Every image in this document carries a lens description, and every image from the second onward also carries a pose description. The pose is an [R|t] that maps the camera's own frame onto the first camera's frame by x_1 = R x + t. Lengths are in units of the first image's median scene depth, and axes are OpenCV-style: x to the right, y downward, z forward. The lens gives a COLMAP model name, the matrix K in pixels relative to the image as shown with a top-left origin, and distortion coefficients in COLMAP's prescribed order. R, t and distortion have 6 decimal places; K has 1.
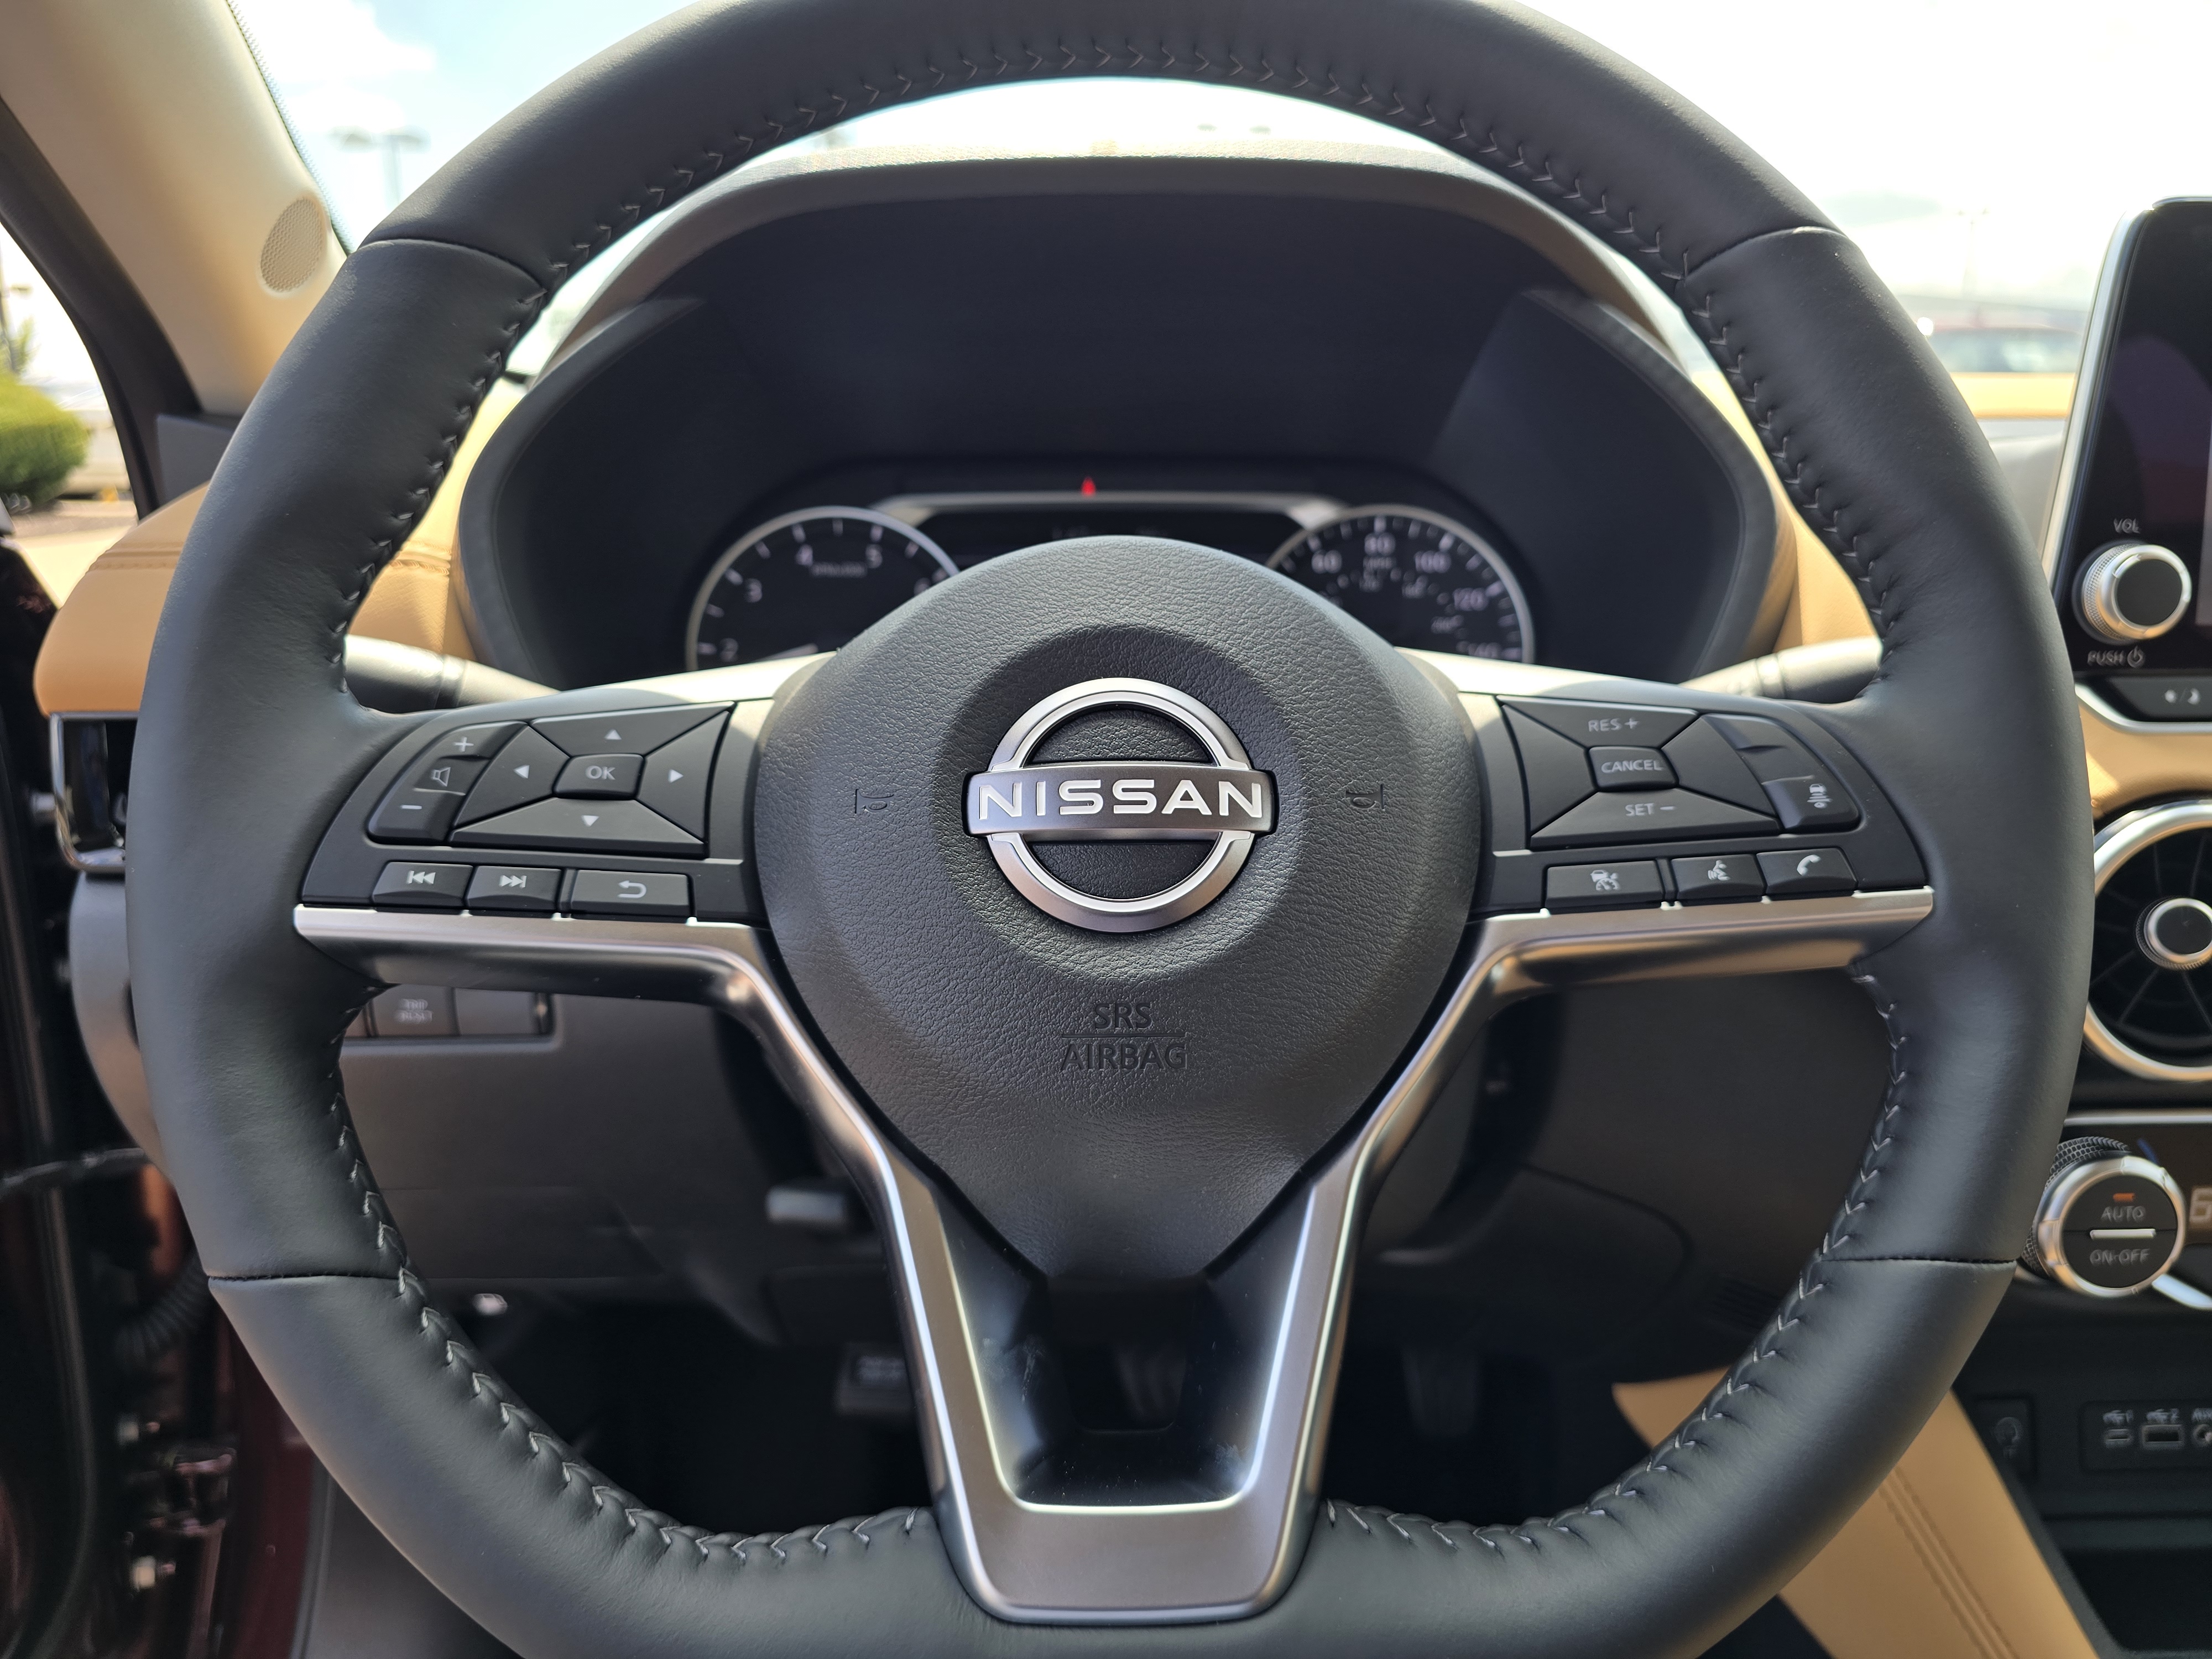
lens RADIAL K [[1525.3, 0, 1132.2], [0, 1525.3, 829.9], [0, 0, 1]] dist [0.028027, -0.055213]
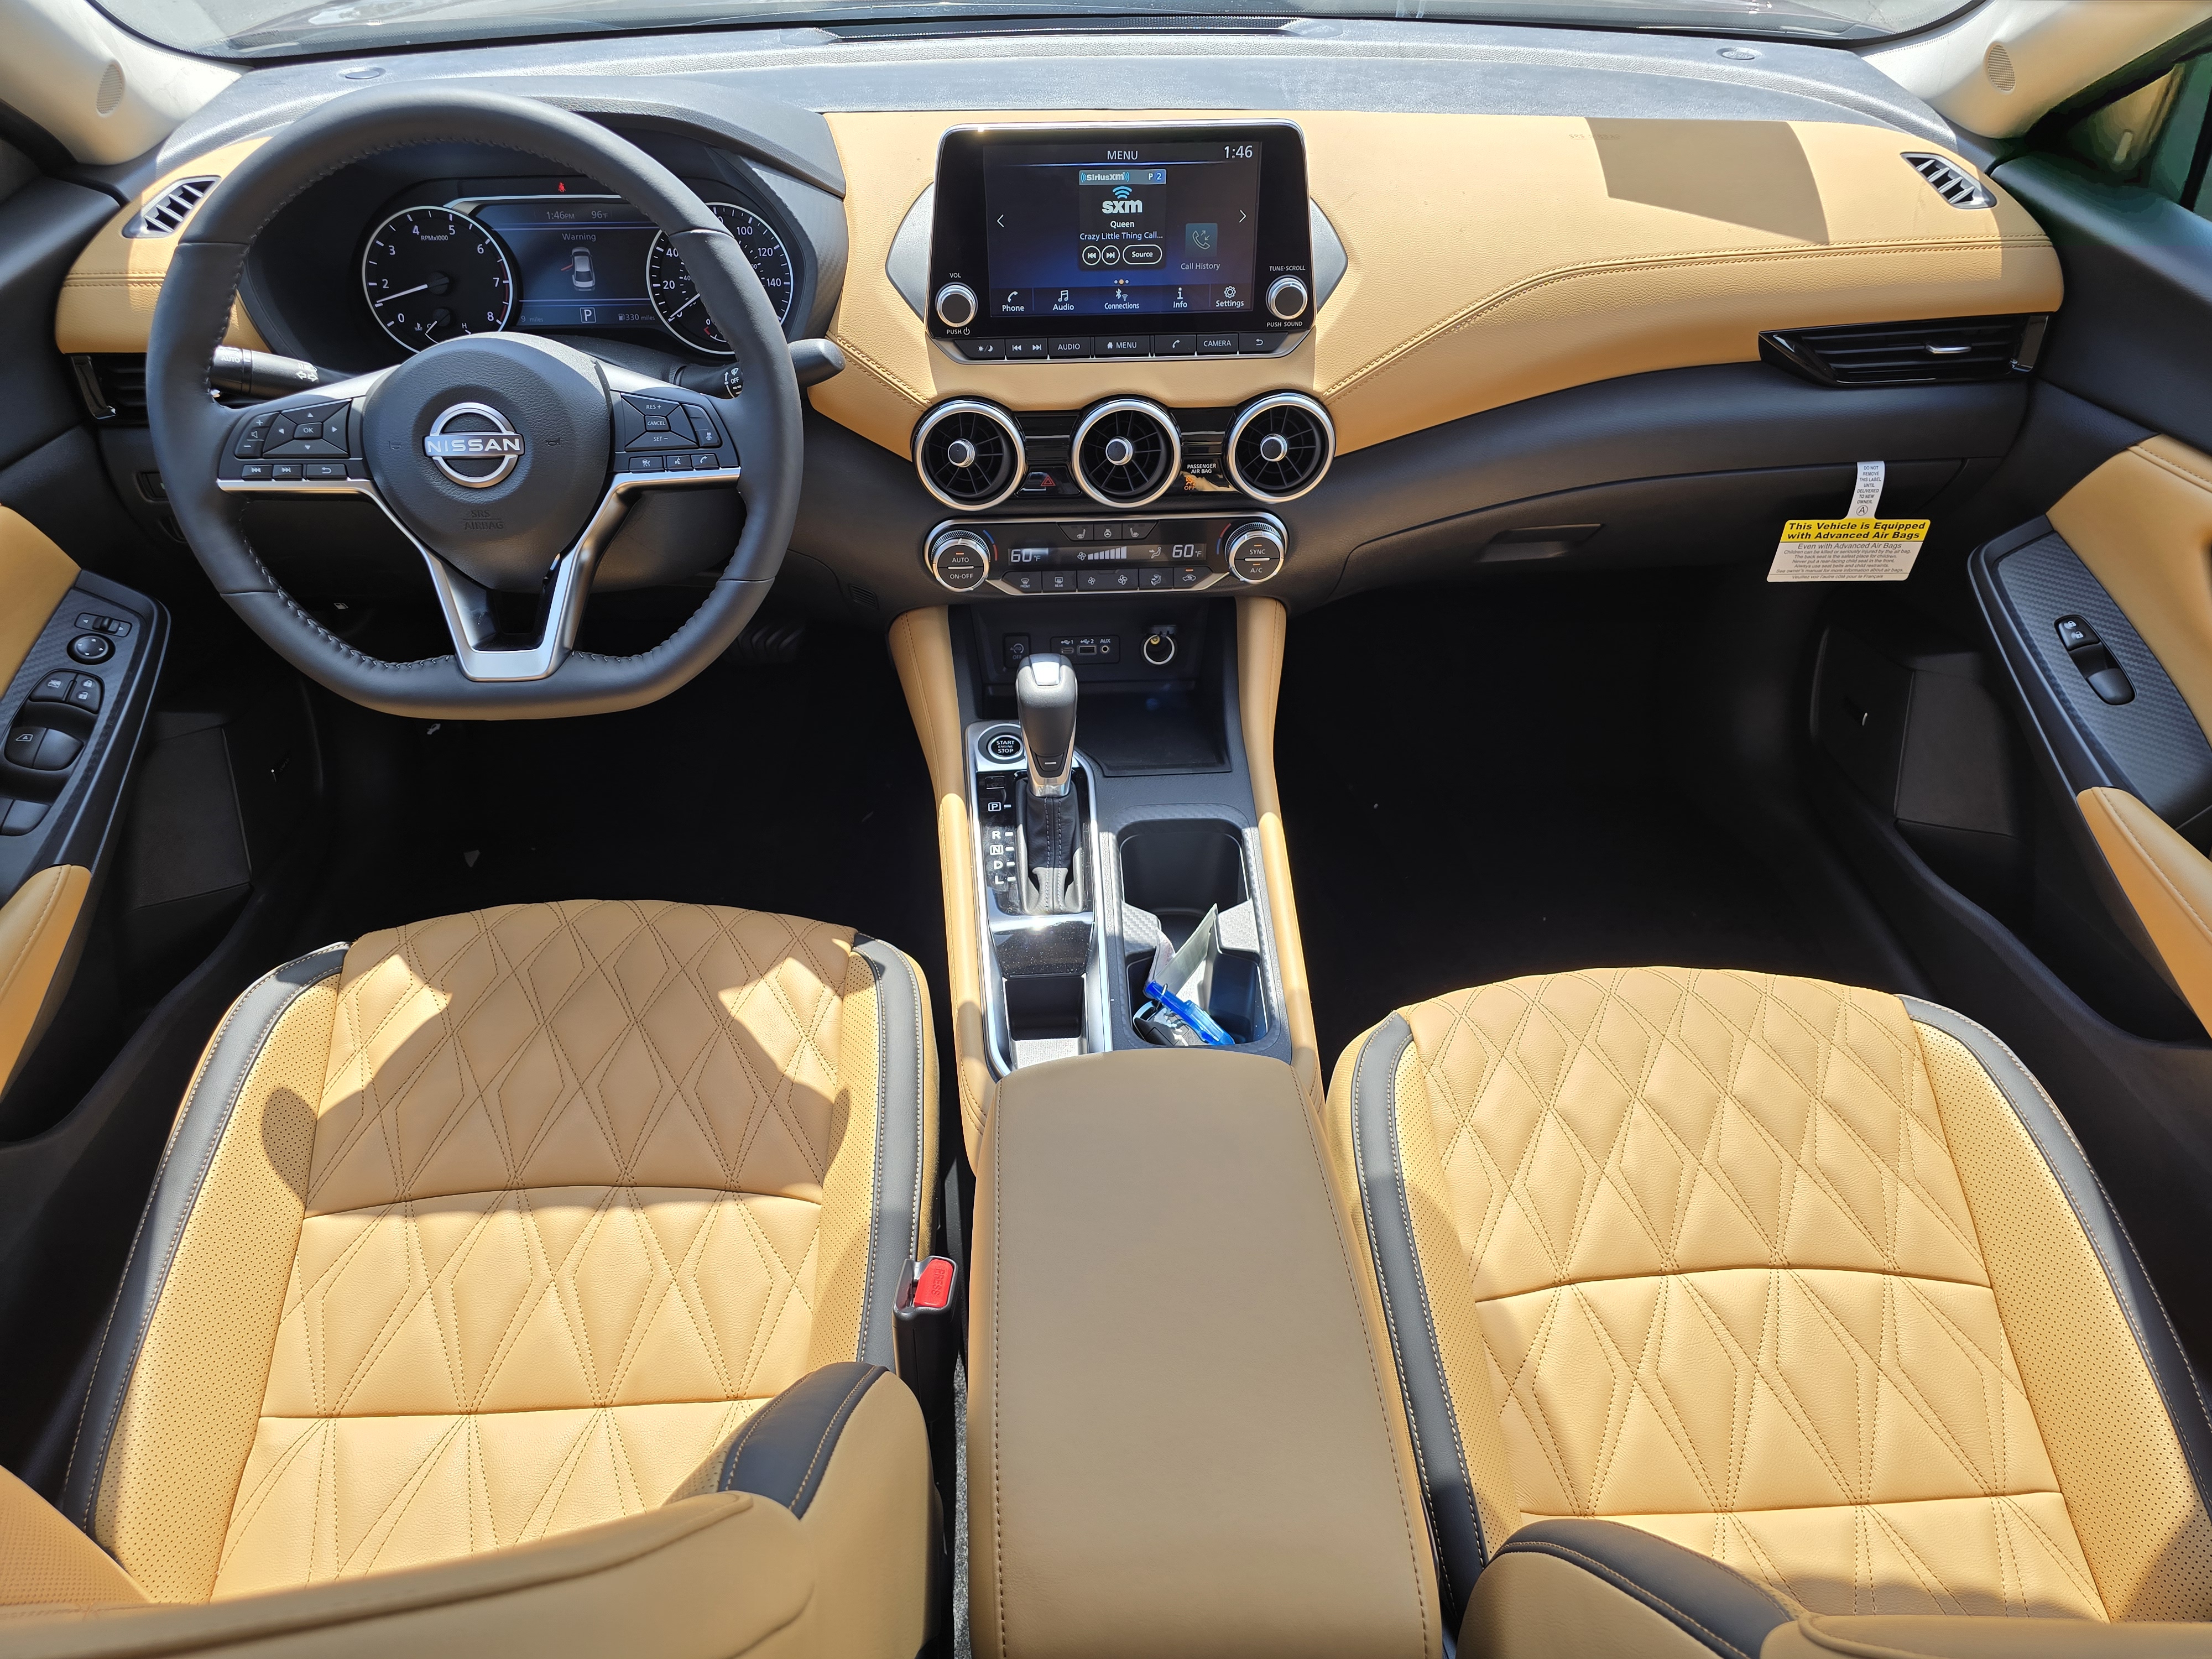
lens RADIAL K [[1466.5, 0, 1101.3], [0, 1466.5, 819.2], [0, 0, 1]] dist [0.048138, -0.059350]
pose [[0.998423, -0.025682, 0.049929, 1.030479], [0.002059, 0.905401, 0.424552, -0.566647], [-0.056109, -0.423780, 0.904026, -2.018908]]
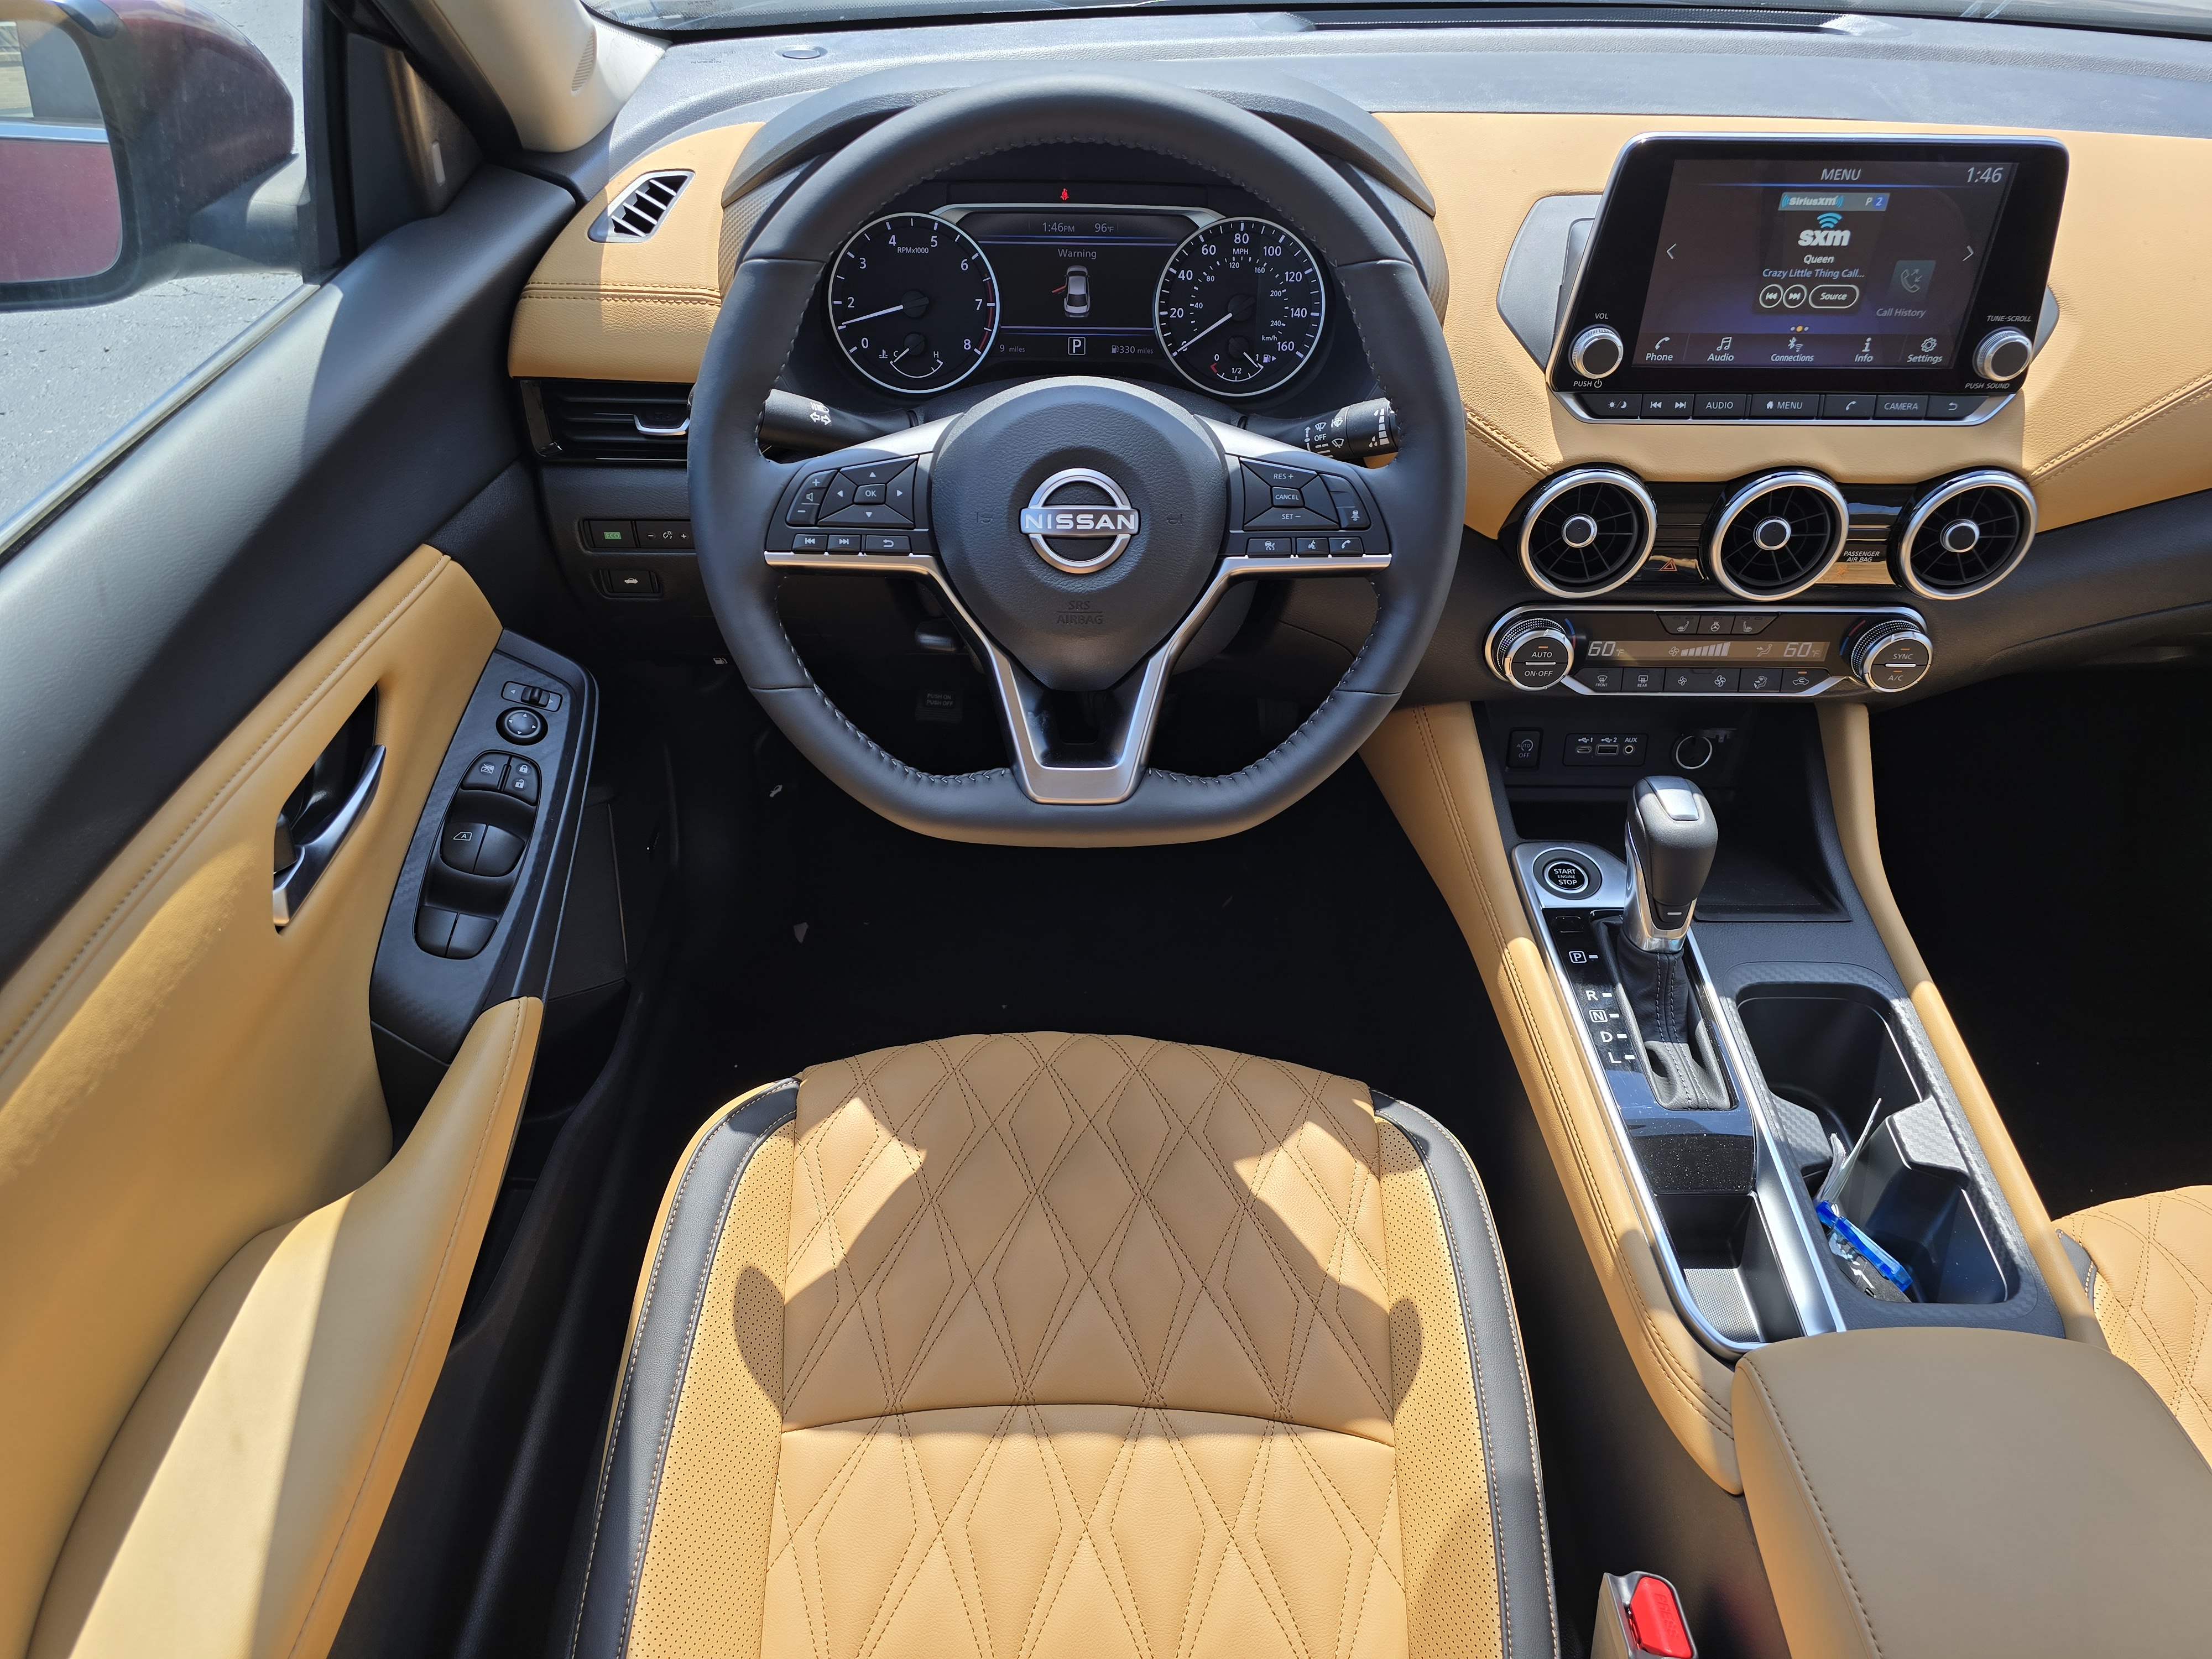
lens RADIAL K [[1469.7, 0, 1112.5], [0, 1469.7, 825.8], [0, 0, 1]] dist [0.049512, -0.060274]
pose [[0.999741, 0.015991, 0.016194, 0.013957], [-0.021400, 0.902665, 0.429812, -0.571345], [-0.007744, -0.430048, 0.902773, -1.355280]]
